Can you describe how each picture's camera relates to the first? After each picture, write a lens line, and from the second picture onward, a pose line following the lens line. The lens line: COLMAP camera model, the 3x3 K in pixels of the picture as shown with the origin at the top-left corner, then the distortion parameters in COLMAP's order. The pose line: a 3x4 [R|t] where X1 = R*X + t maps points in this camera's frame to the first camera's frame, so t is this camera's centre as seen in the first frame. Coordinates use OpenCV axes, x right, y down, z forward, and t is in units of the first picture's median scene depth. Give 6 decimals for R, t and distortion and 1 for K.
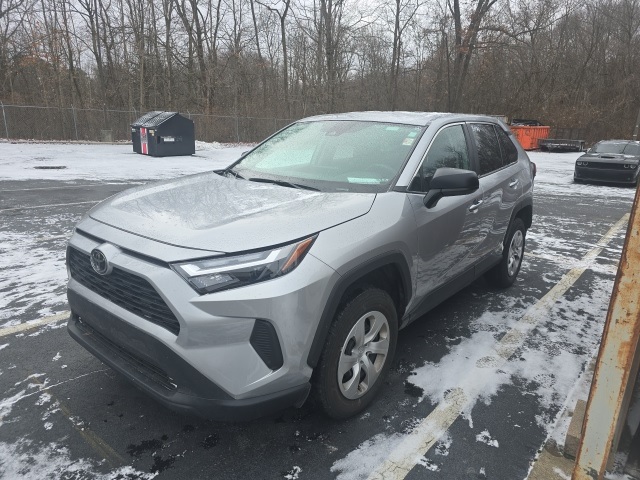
lens RADIAL K [[429.1, 0, 330.1], [0, 429.1, 241.5], [0, 0, 1]] dist [0.039539, -0.031602]
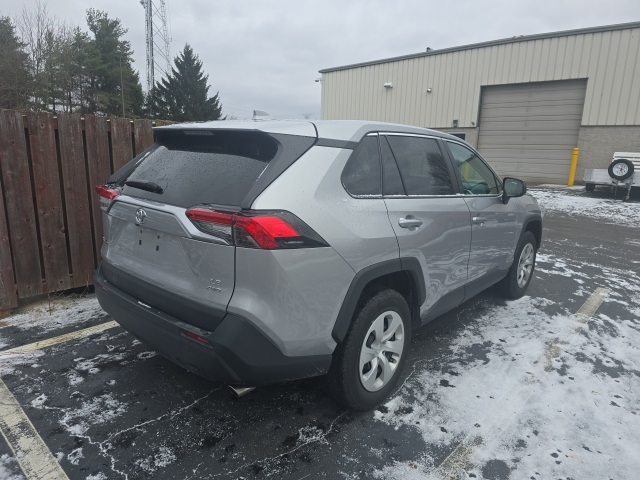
lens RADIAL K [[429.1, 0, 318.4], [0, 429.1, 242.5], [0, 0, 1]] dist [0.039539, -0.031602]
pose [[-0.996130, -0.081064, 0.033956, 0.228172], [-0.056202, 0.884571, 0.463007, -0.565352], [-0.067570, 0.459307, -0.885704, 2.177208]]
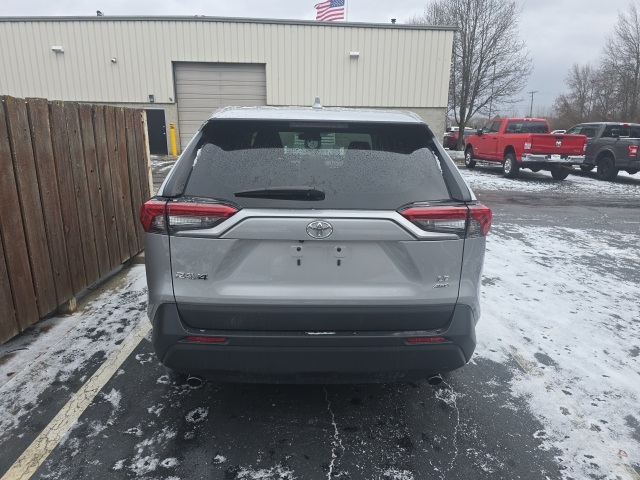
lens RADIAL K [[429.1, 0, 321.5], [0, 429.1, 238.1], [0, 0, 1]] dist [0.039539, -0.031602]
pose [[-0.761427, 0.105819, -0.639556, 0.864462], [-0.212731, 0.891163, 0.400716, -0.489274], [0.612352, 0.441169, -0.656045, 1.957349]]
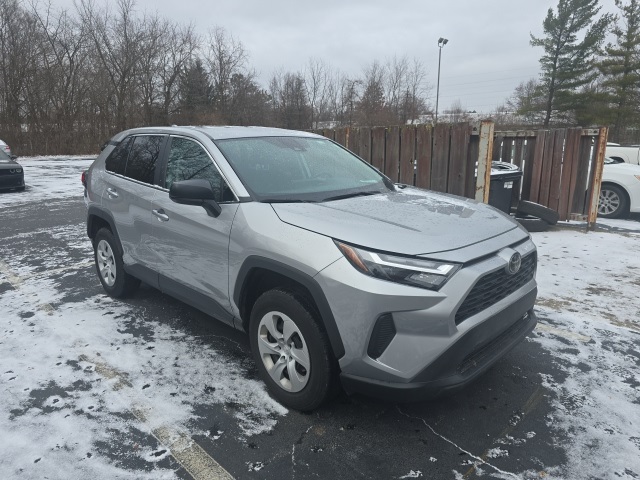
lens RADIAL K [[429.1, 0, 322.8], [0, 429.1, 242.2], [0, 0, 1]] dist [0.039539, -0.031602]
pose [[0.108013, -0.266814, 0.957676, -1.007244], [0.266248, 0.935886, 0.230714, -0.247969], [-0.957834, 0.230059, 0.172126, 0.757766]]
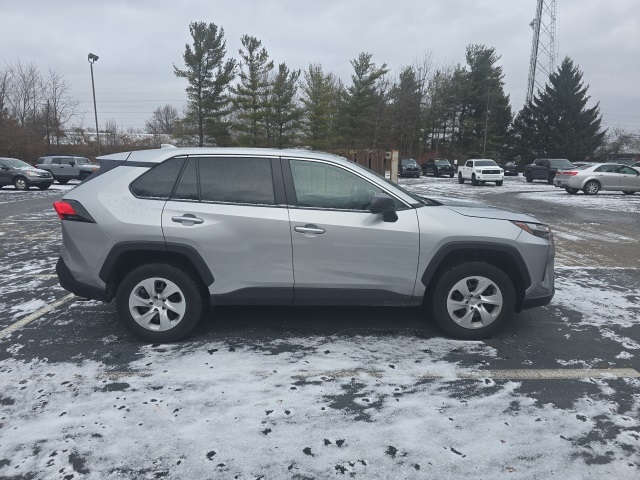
lens RADIAL K [[429.1, 0, 321.3], [0, 429.1, 239.5], [0, 0, 1]] dist [0.039539, -0.031602]
pose [[-0.633196, -0.179344, 0.752927, -0.910959], [0.174487, 0.914666, 0.364610, -0.534827], [-0.754067, 0.362245, -0.547869, 1.823535]]
